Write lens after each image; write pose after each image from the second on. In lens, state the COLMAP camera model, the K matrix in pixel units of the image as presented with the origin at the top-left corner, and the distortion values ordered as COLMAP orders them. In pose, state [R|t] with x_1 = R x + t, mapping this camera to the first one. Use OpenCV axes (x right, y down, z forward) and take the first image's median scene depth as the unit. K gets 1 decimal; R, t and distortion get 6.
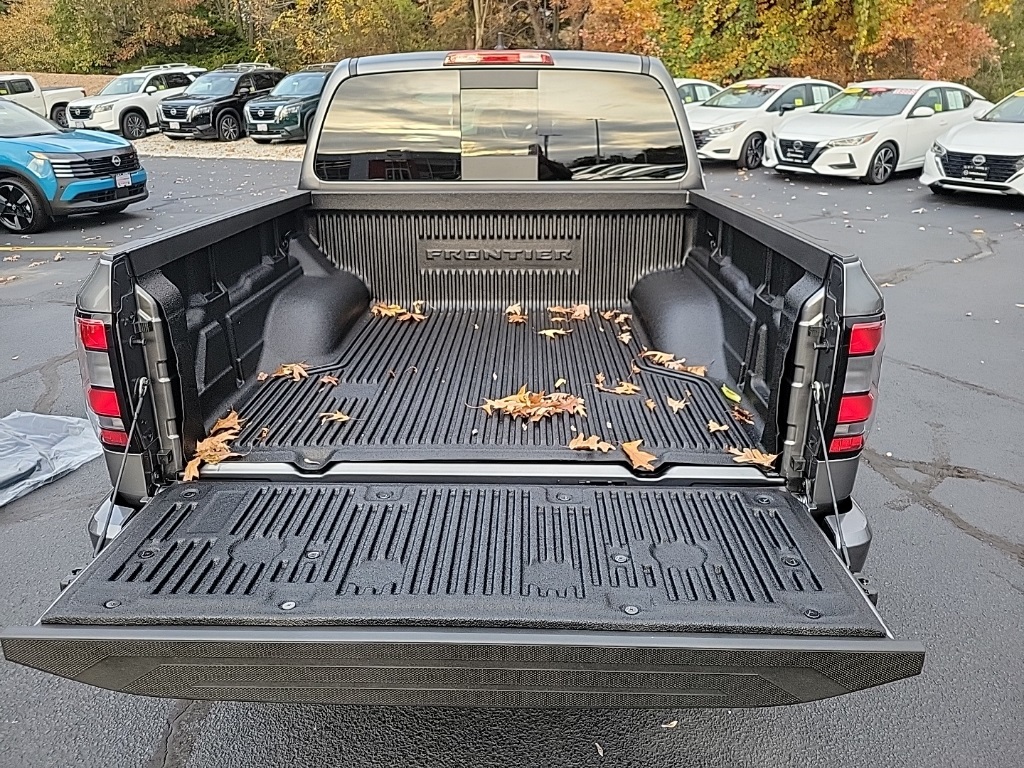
lens RADIAL K [[772.8, 0, 513.0], [0, 772.8, 386.4], [0, 0, 1]] dist [0.057239, -0.035241]
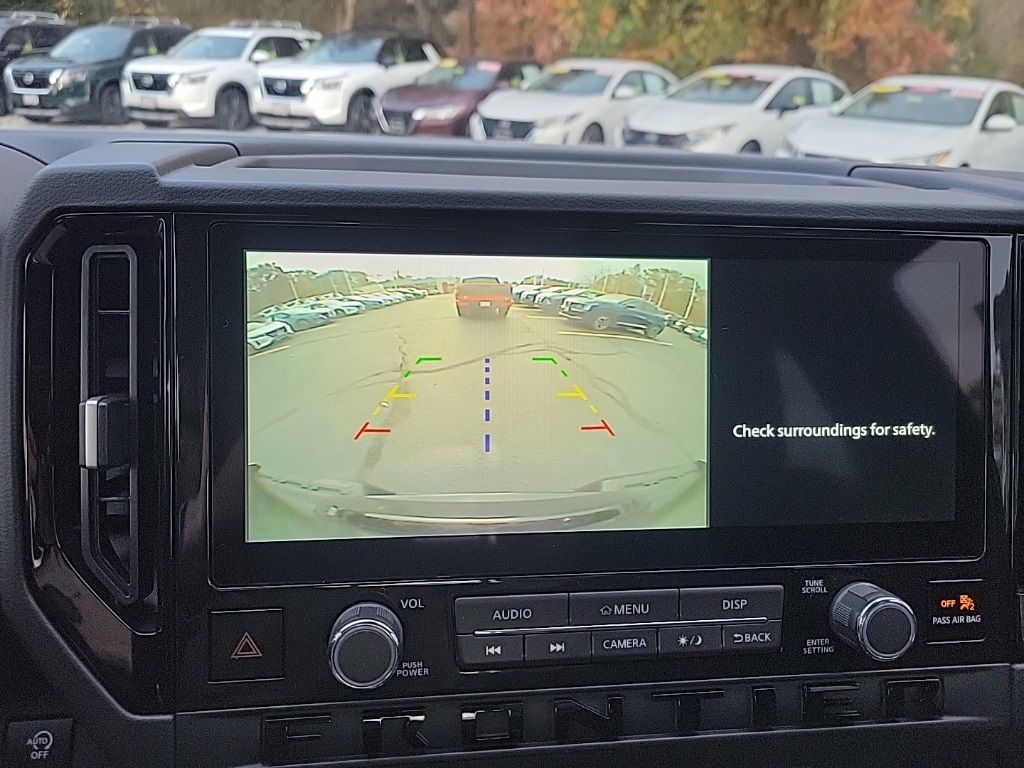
lens RADIAL K [[781.3, 0, 518.6], [0, 781.3, 383.2], [0, 0, 1]] dist [0.013831, -0.001162]
pose [[0.987116, -0.004810, 0.159933, -0.003798], [0.005037, 0.999987, -0.001014, -0.072758], [-0.159926, 0.001807, 0.987127, 0.229945]]
